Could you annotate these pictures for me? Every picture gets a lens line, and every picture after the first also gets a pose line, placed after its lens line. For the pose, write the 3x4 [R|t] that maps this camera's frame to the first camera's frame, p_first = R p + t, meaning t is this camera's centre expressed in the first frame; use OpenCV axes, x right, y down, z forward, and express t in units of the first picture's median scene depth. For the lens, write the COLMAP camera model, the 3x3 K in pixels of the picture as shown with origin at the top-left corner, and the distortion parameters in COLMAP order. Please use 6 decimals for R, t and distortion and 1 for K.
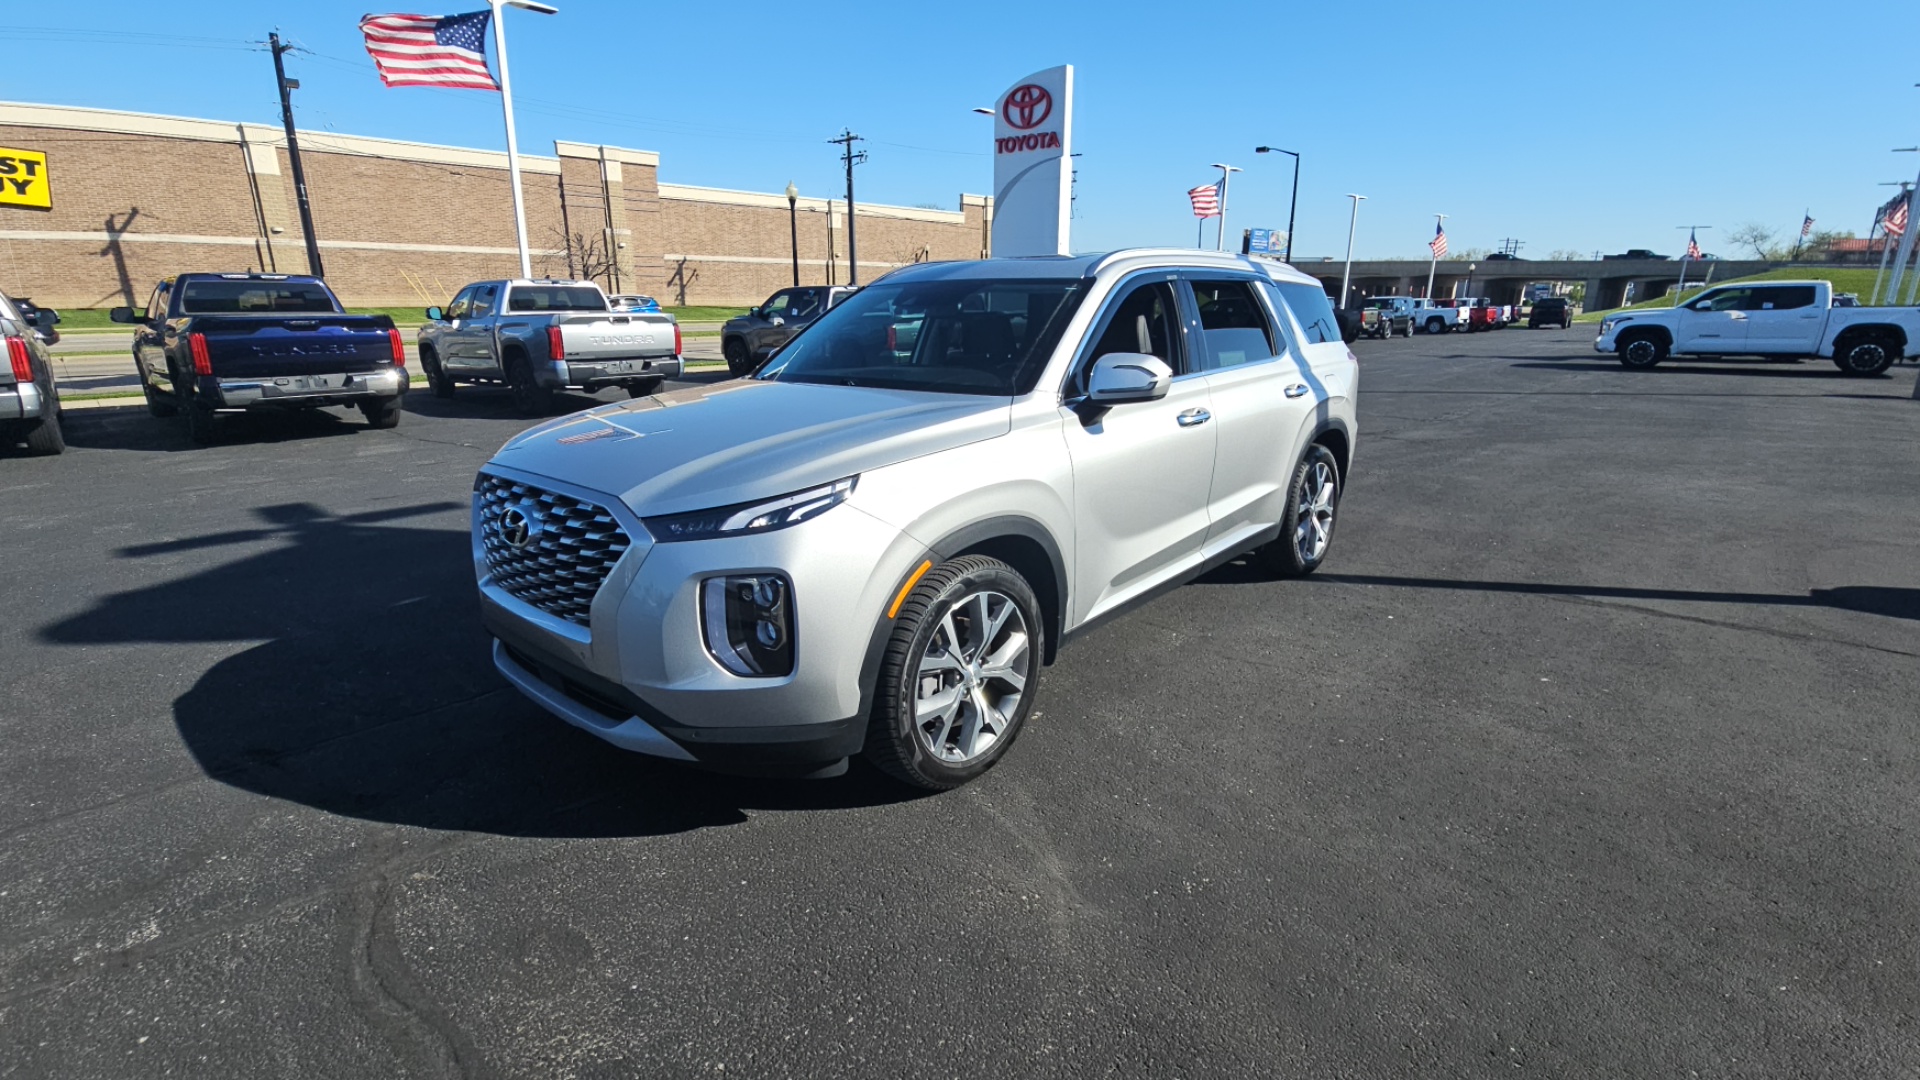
lens RADIAL K [[856.0, 0, 979.8], [0, 856.0, 547.7], [0, 0, 1]] dist [0.009454, -0.008071]
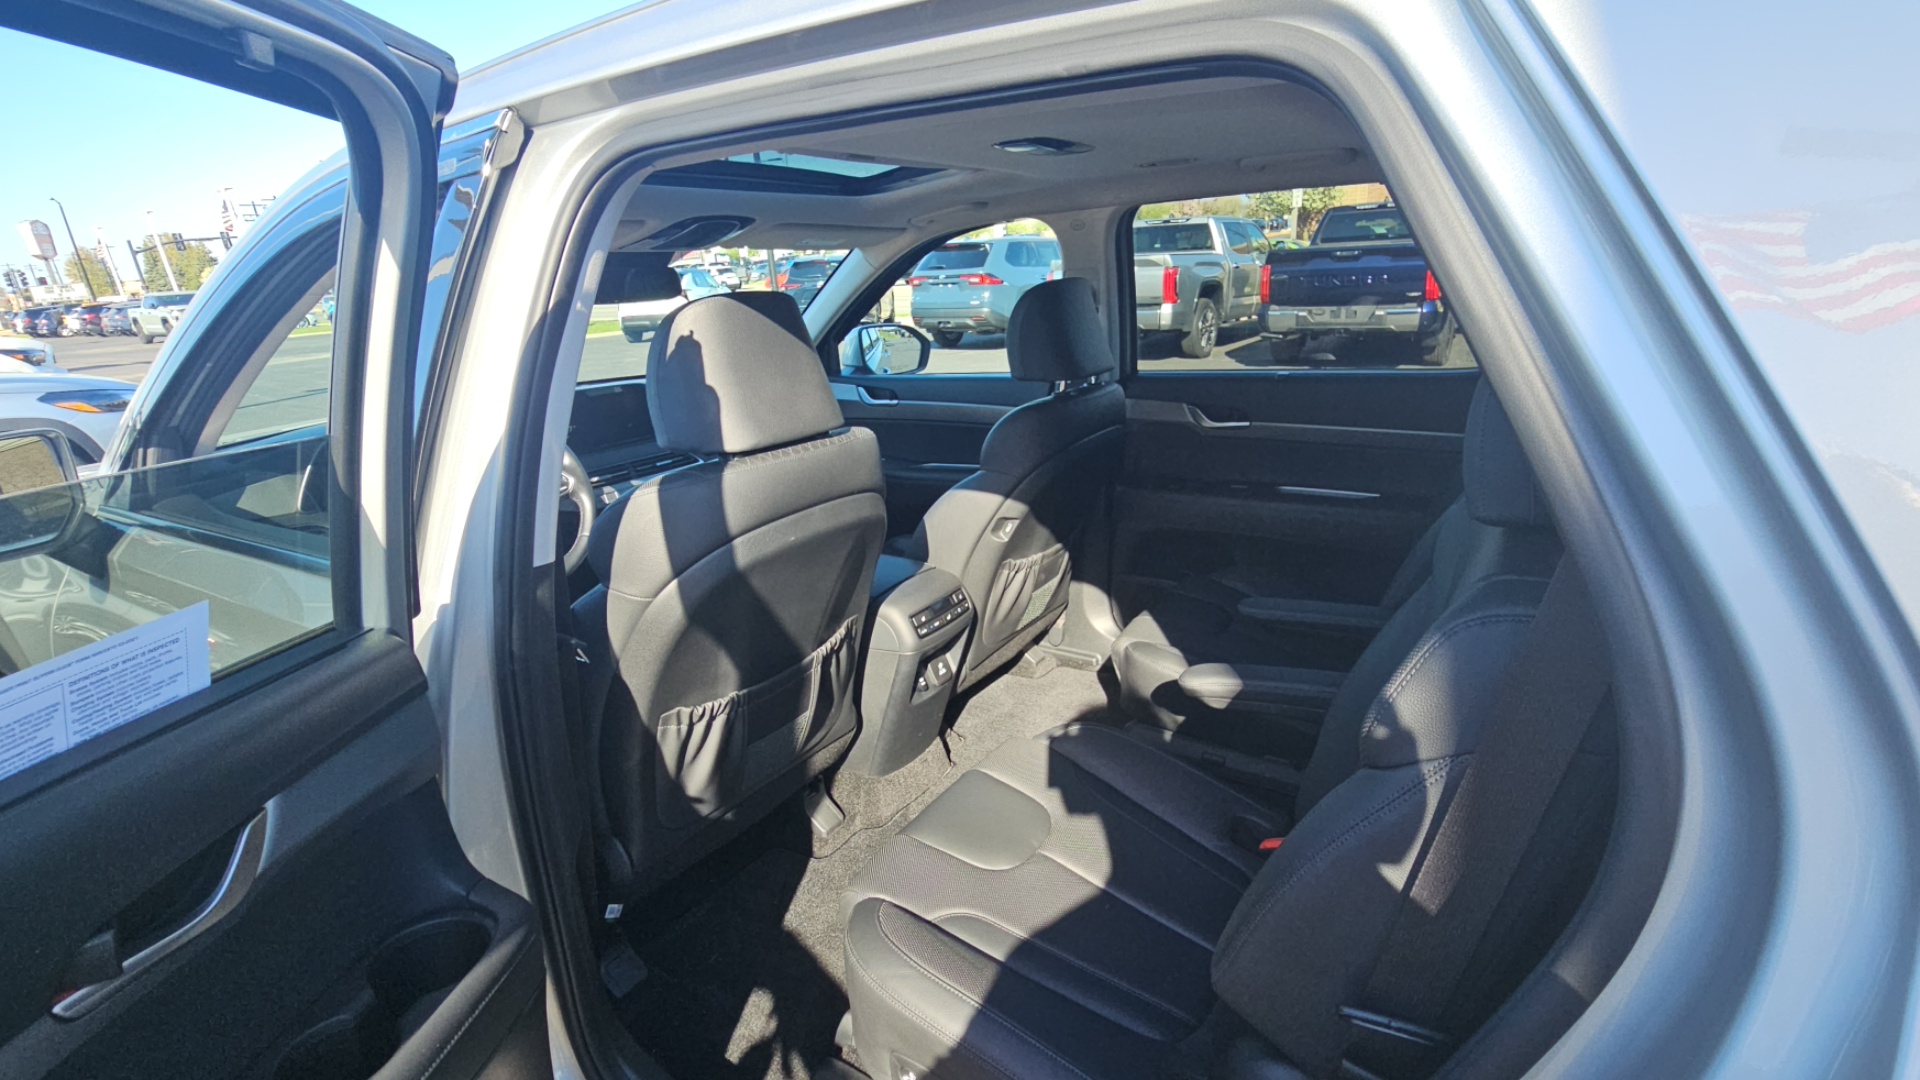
lens RADIAL K [[857.6, 0, 979.6], [0, 857.6, 545.6], [0, 0, 1]] dist [0.005836, -0.004499]
pose [[0.148056, 0.309953, -0.939153, 0.255381], [-0.220518, 0.936058, 0.274167, -0.159048], [0.964080, 0.166508, 0.206939, 0.561506]]
